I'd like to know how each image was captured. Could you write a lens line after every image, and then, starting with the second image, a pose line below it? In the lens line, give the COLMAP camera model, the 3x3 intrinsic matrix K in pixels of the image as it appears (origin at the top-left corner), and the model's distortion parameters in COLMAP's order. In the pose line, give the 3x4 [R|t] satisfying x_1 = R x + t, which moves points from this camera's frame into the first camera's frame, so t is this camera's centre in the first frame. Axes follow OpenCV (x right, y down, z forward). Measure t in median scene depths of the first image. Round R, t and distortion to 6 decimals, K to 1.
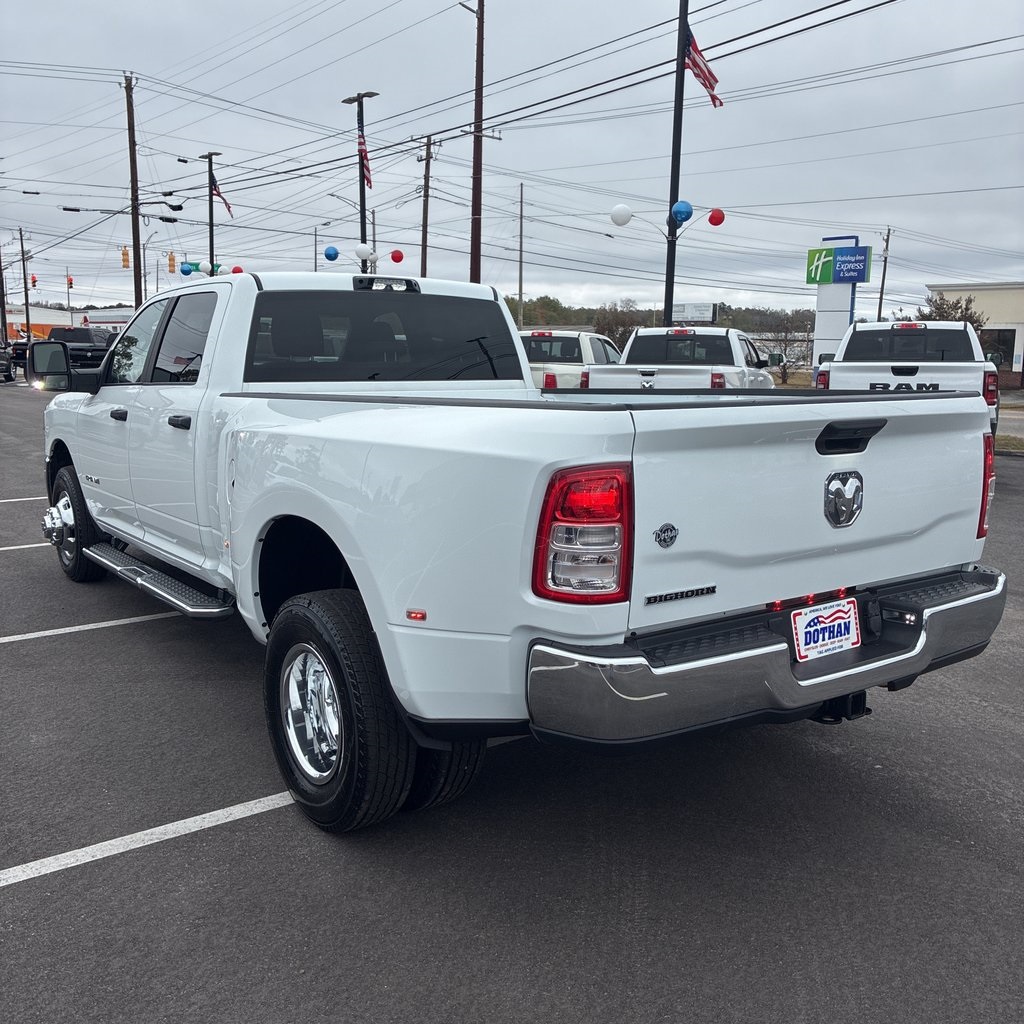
lens RADIAL K [[1033.6, 0, 505.7], [0, 1033.6, 509.2], [0, 0, 1]] dist [0.026398, 0.000000]
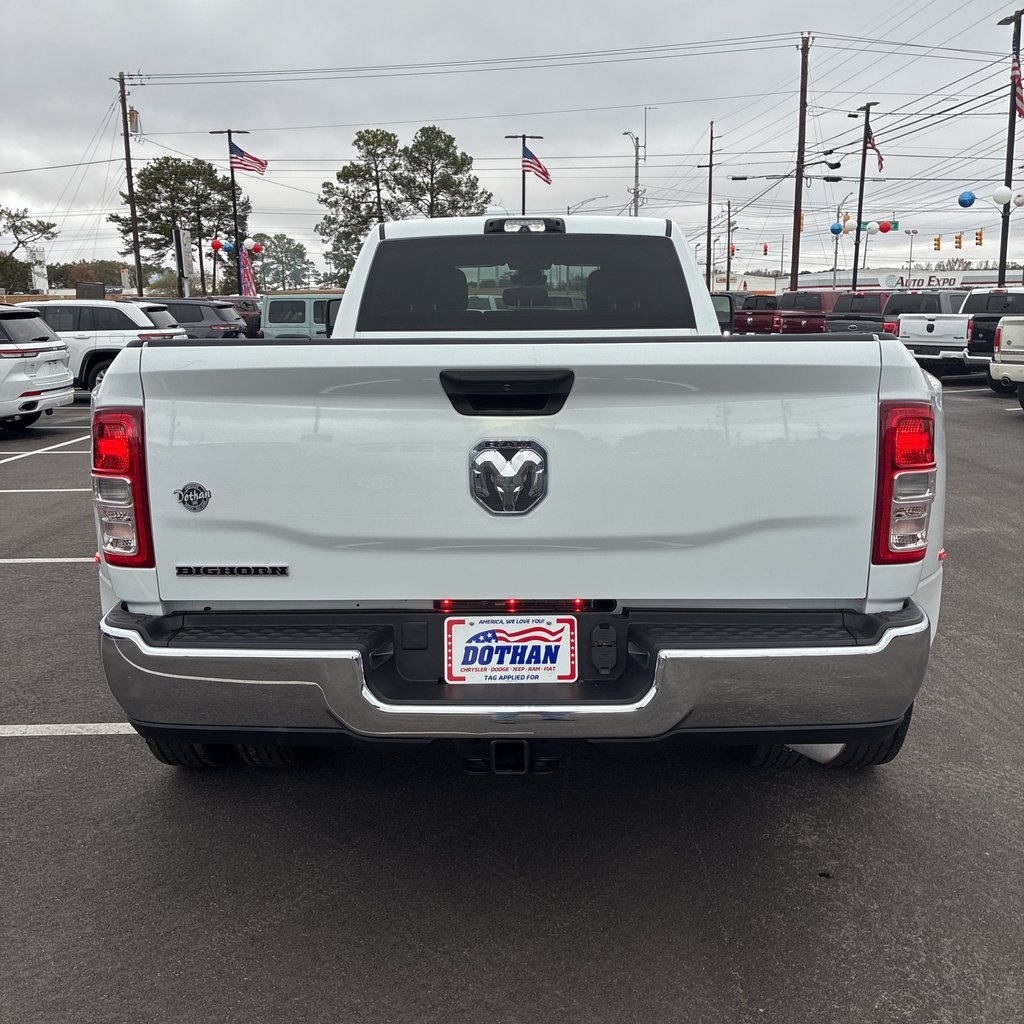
lens RADIAL K [[1033.6, 0, 507.1], [0, 1033.6, 511.1], [0, 0, 1]] dist [0.026398, 0.000000]
pose [[0.804336, 0.098371, -0.585975, 0.724202], [-0.077125, 0.995142, 0.061195, -0.029172], [0.589148, -0.004028, 0.808015, 0.387976]]
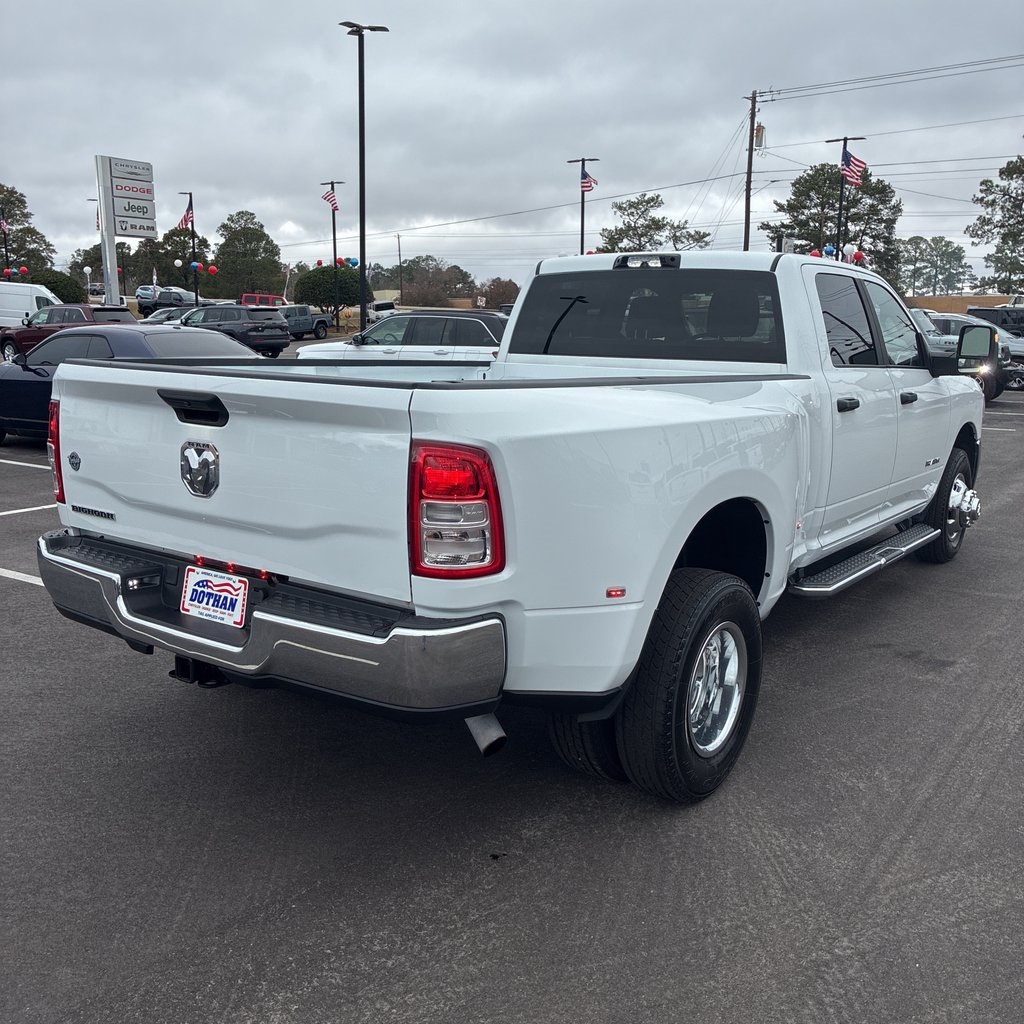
lens RADIAL K [[1033.6, 0, 514.4], [0, 1033.6, 512.6], [0, 0, 1]] dist [0.026398, 0.000000]
pose [[0.328944, 0.176865, -0.927639, 1.323126], [-0.158801, 0.978677, 0.130284, -0.143829], [0.930902, 0.104454, 0.350016, 0.894342]]
